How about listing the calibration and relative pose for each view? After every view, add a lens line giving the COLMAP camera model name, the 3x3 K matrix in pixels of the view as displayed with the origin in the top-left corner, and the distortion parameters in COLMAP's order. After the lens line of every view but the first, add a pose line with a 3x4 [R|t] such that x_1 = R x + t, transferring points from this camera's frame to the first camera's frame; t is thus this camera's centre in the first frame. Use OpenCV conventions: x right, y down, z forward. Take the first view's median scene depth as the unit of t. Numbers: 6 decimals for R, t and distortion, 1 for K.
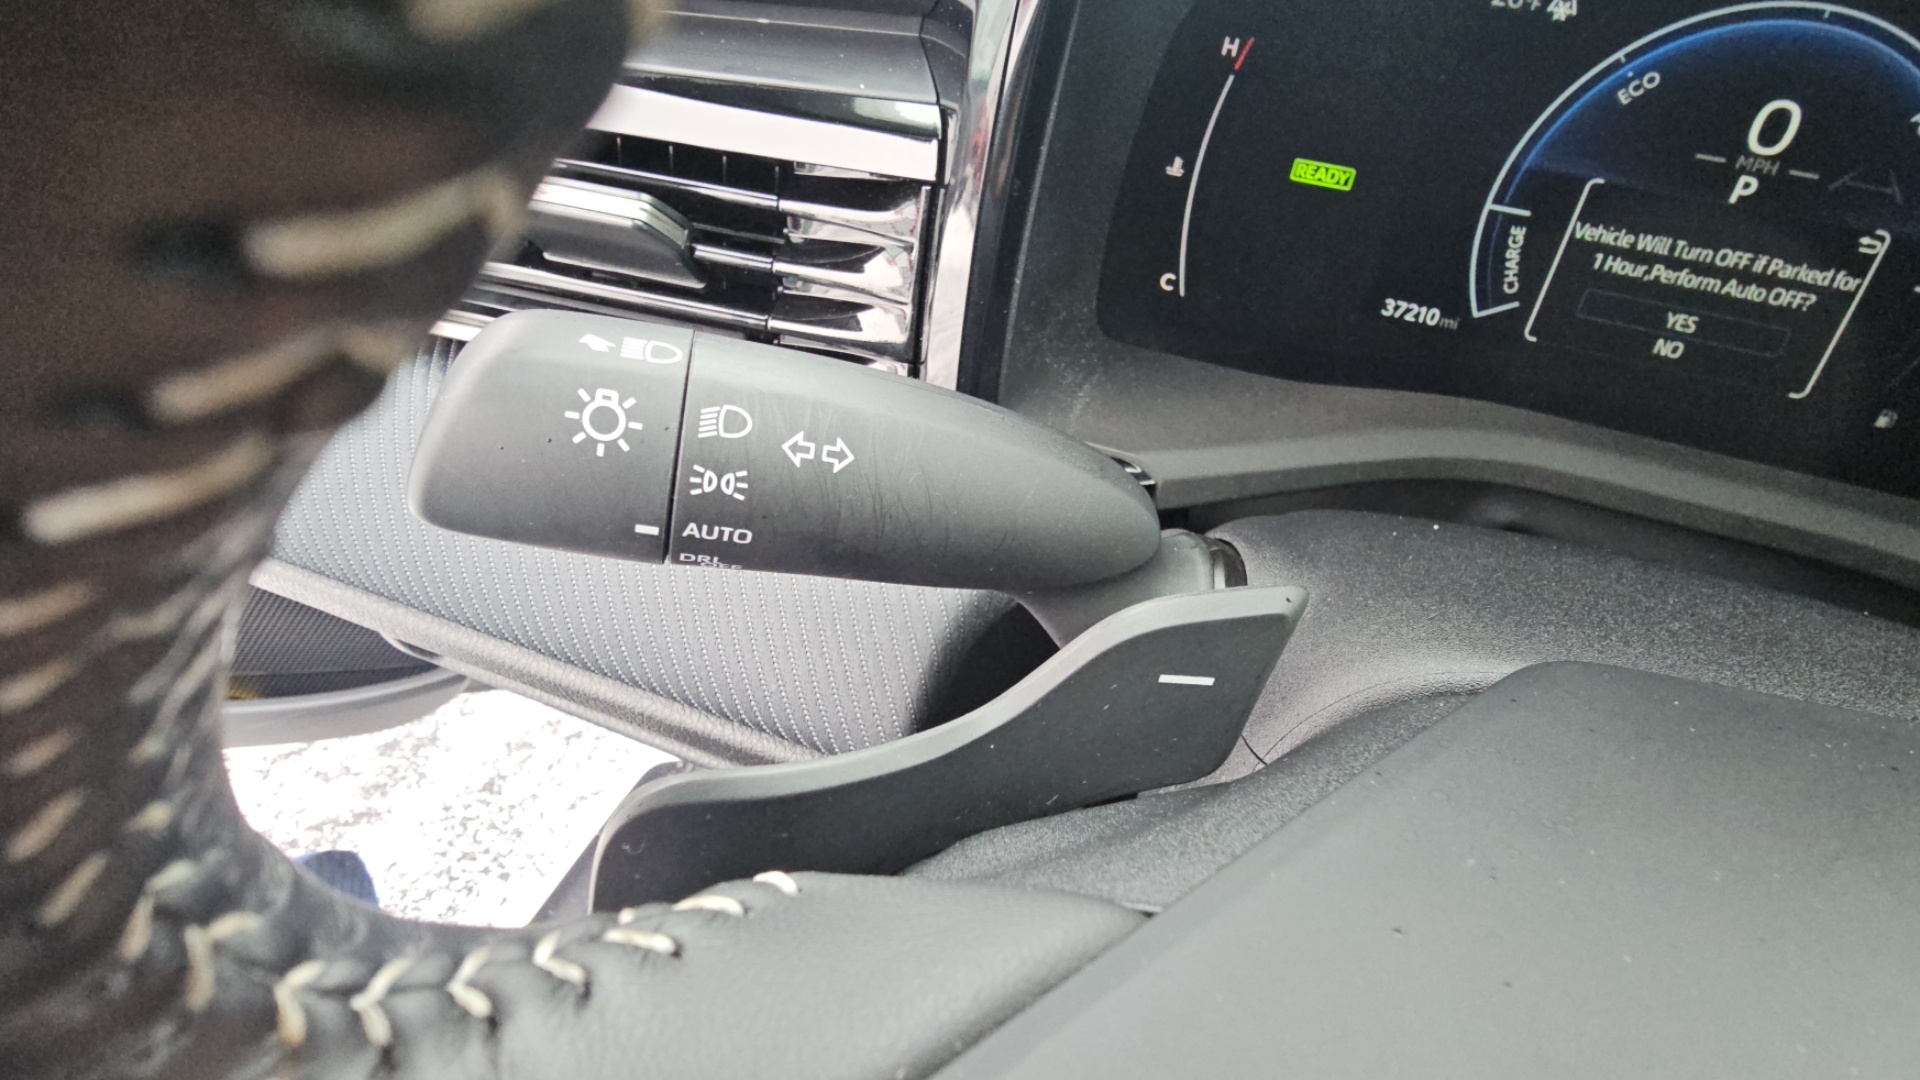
lens RADIAL K [[866.4, 0, 982.2], [0, 866.4, 544.8], [0, 0, 1]] dist [0.008006, -0.006088]
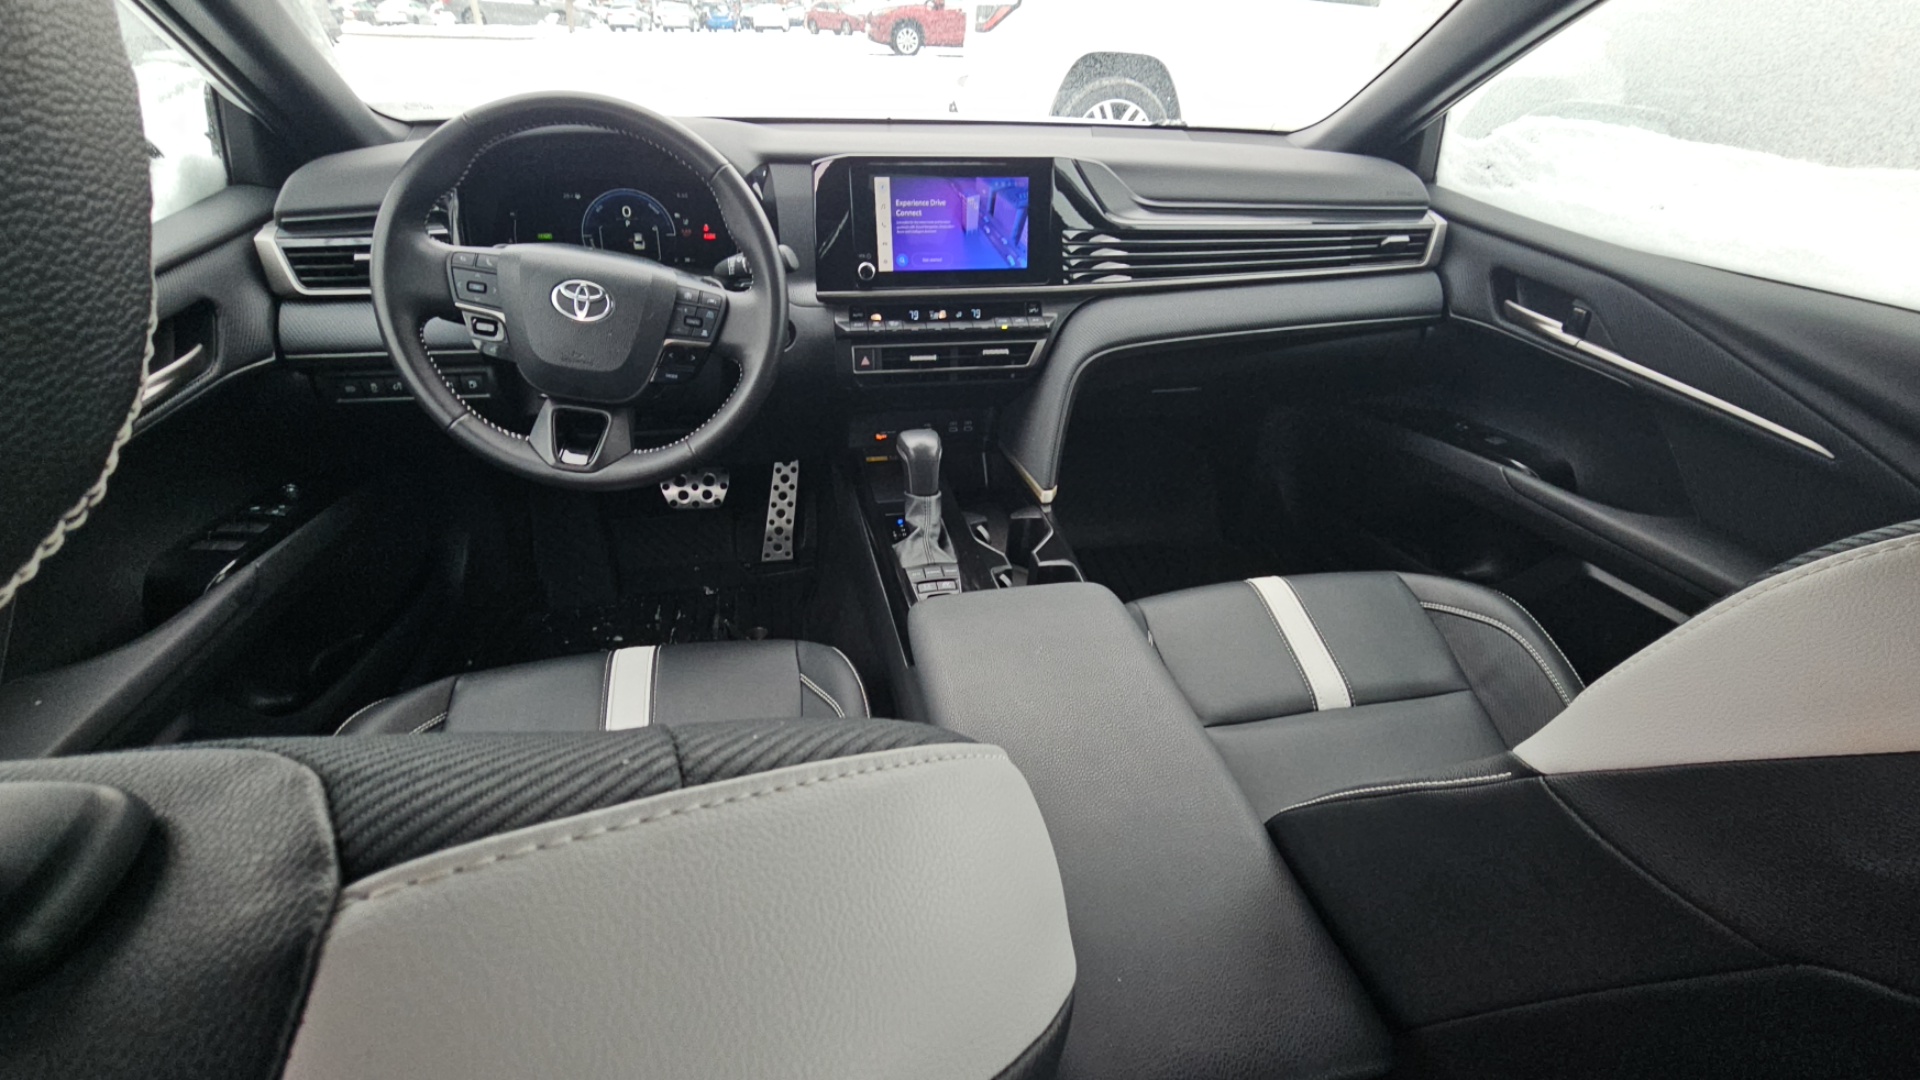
lens RADIAL K [[853.2, 0, 985.4], [0, 853.2, 543.0], [0, 0, 1]] dist [0.002504, -0.000354]
pose [[0.841006, -0.314156, 0.440471, -0.143564], [0.387421, 0.917977, -0.084989, 2.437840], [-0.377643, 0.242124, 0.893735, -3.645192]]
